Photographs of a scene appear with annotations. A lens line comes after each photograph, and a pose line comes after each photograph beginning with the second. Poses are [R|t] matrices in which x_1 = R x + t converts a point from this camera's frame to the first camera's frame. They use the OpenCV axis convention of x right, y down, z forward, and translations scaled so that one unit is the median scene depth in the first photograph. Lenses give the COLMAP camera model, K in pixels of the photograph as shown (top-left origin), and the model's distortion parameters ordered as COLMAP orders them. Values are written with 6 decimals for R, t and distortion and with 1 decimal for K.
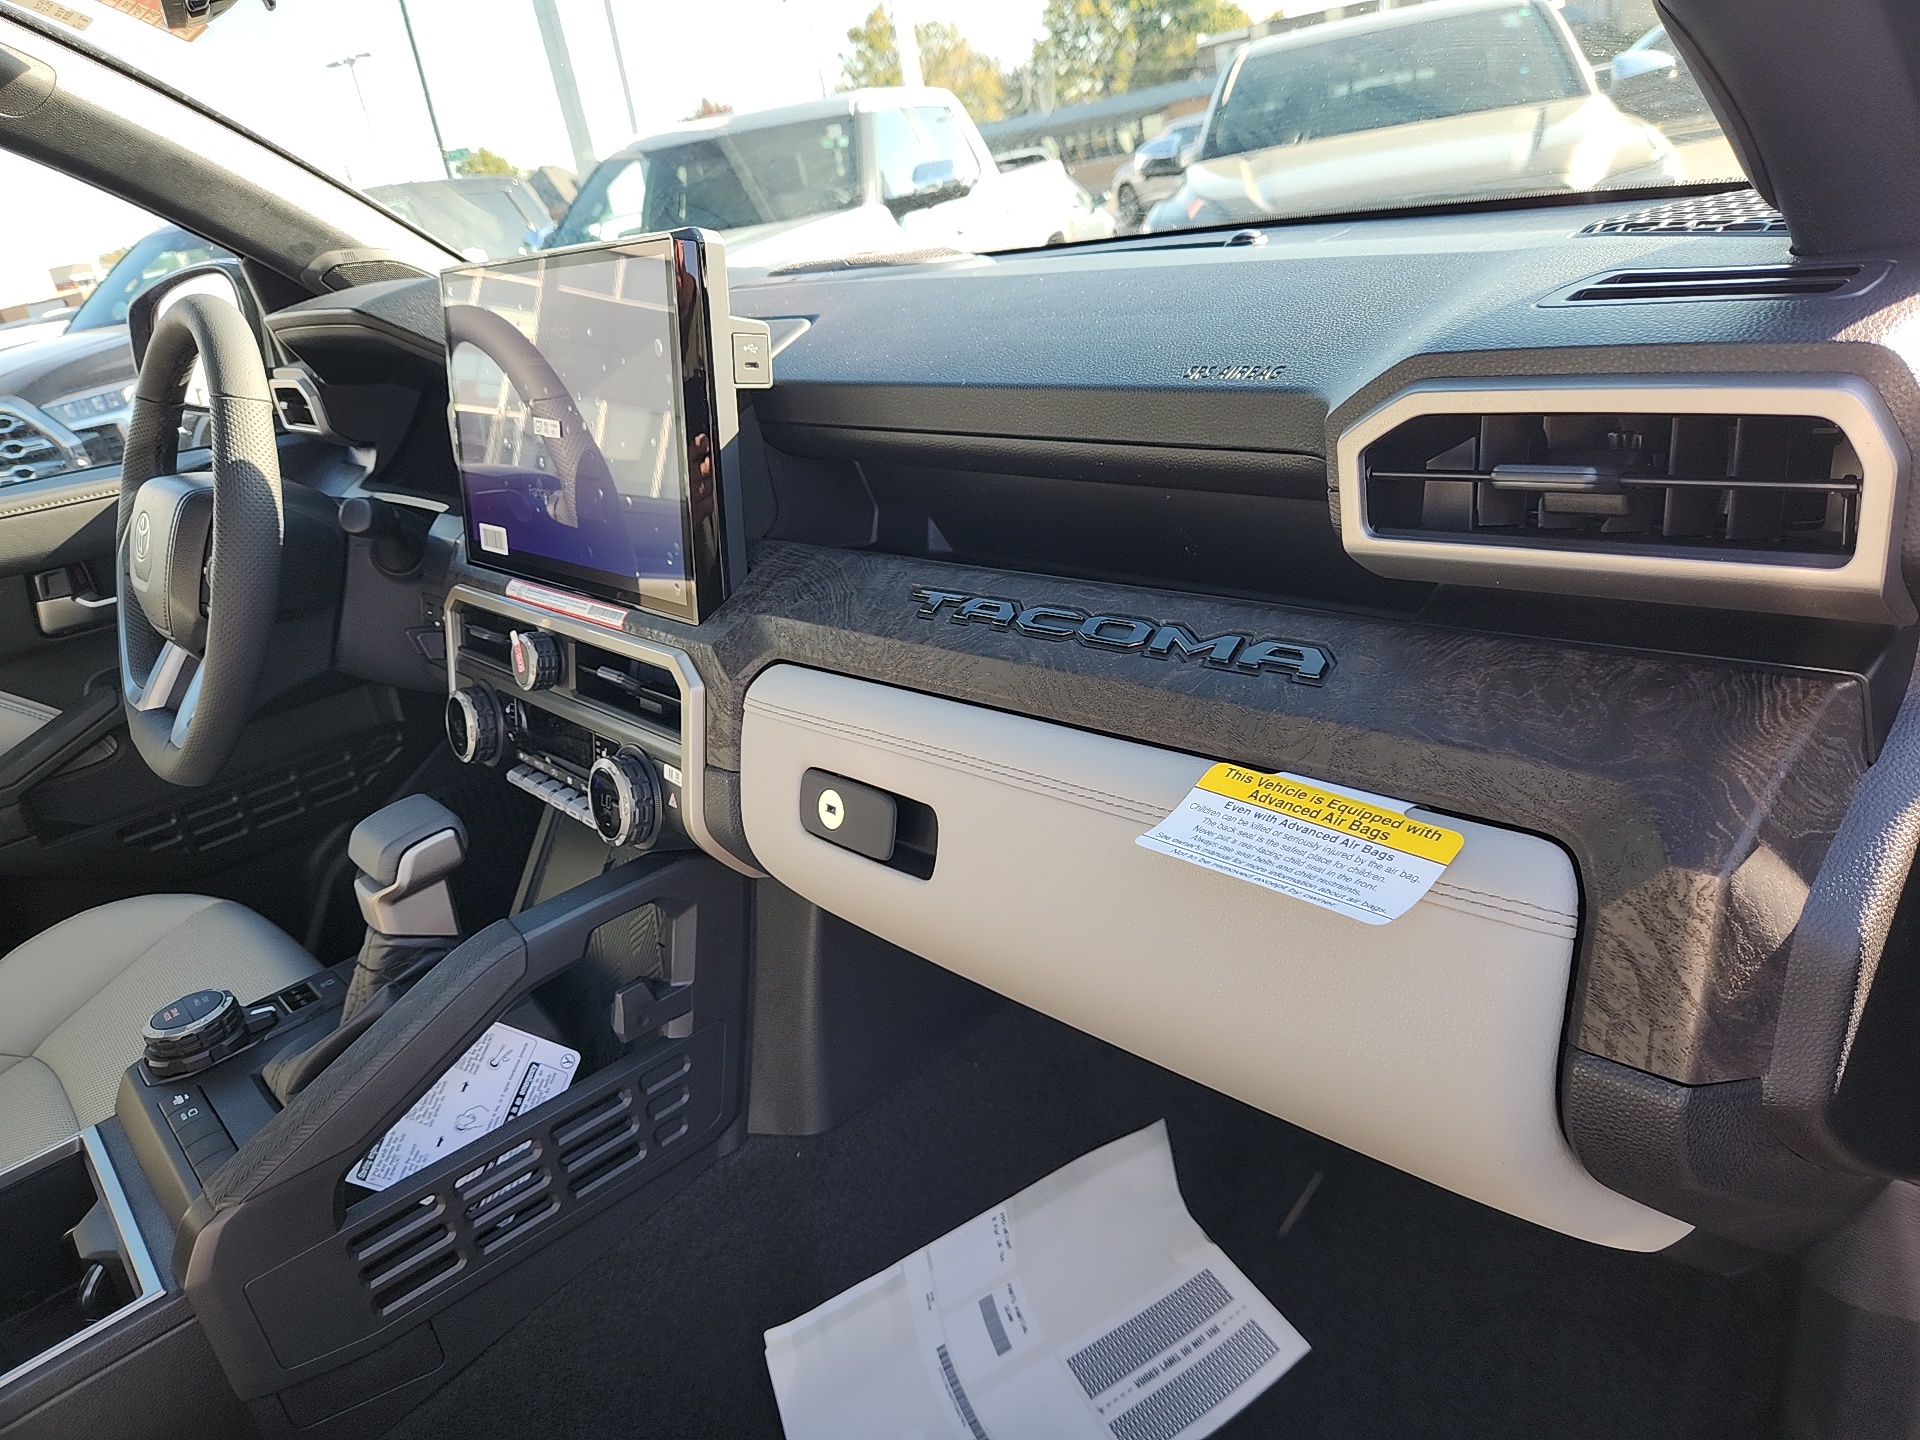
lens RADIAL K [[1270.2, 0, 964.1], [0, 1270.2, 685.3], [0, 0, 1]] dist [0.048773, -0.043806]
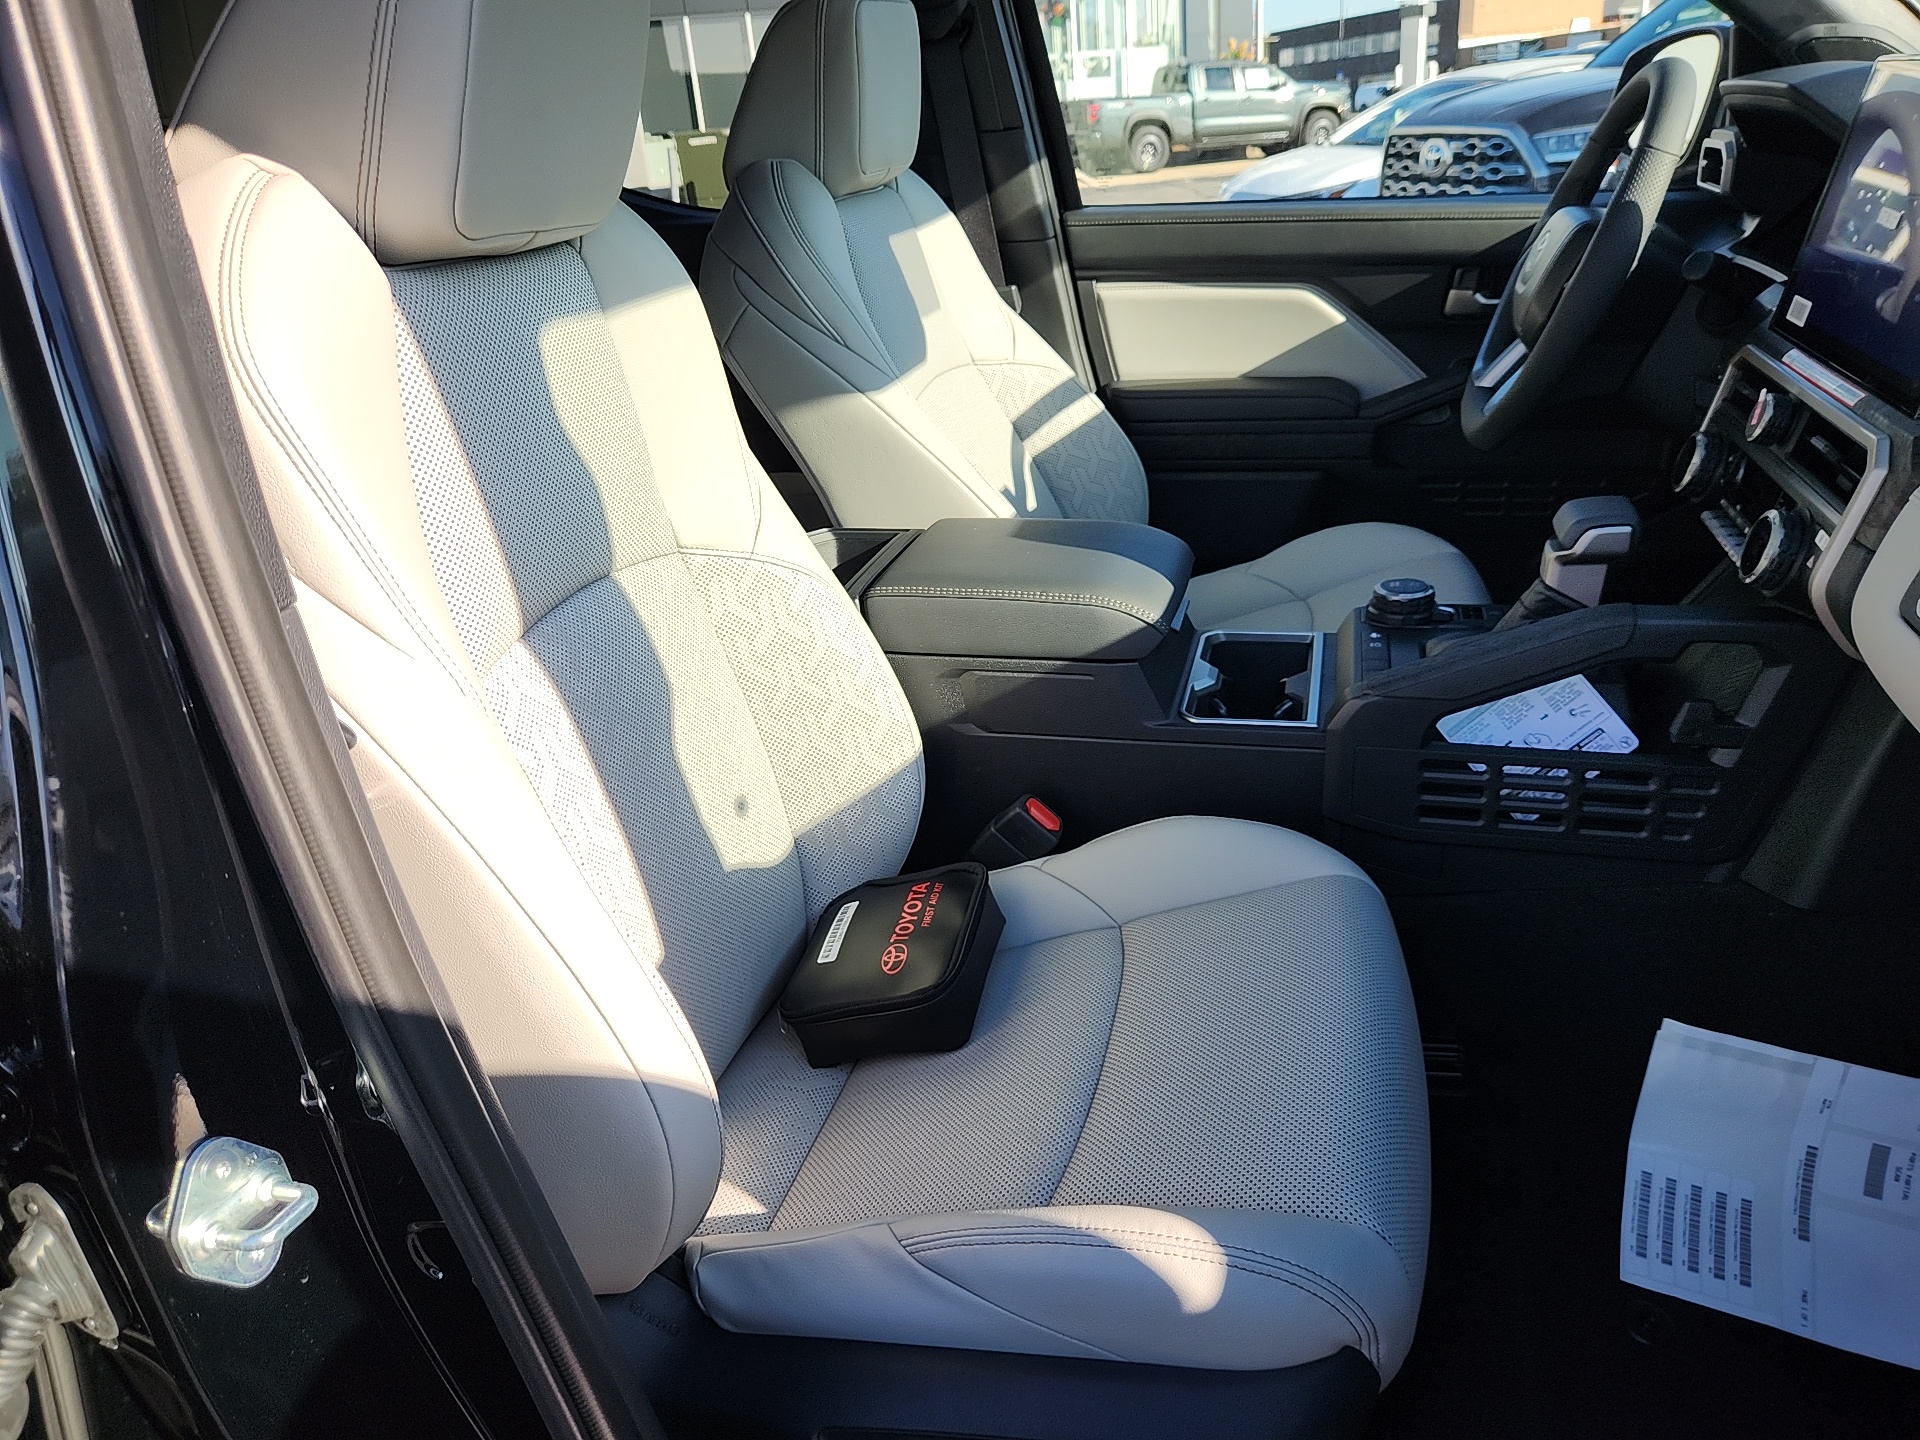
lens RADIAL K [[1270.2, 0, 964.1], [0, 1270.2, 685.3], [0, 0, 1]] dist [0.048773, -0.043806]
pose [[0.530237, 0.451707, -0.717502, 0.208885], [-0.323998, 0.889986, 0.320859, 0.054519], [0.783501, 0.062338, 0.618255, -0.259690]]
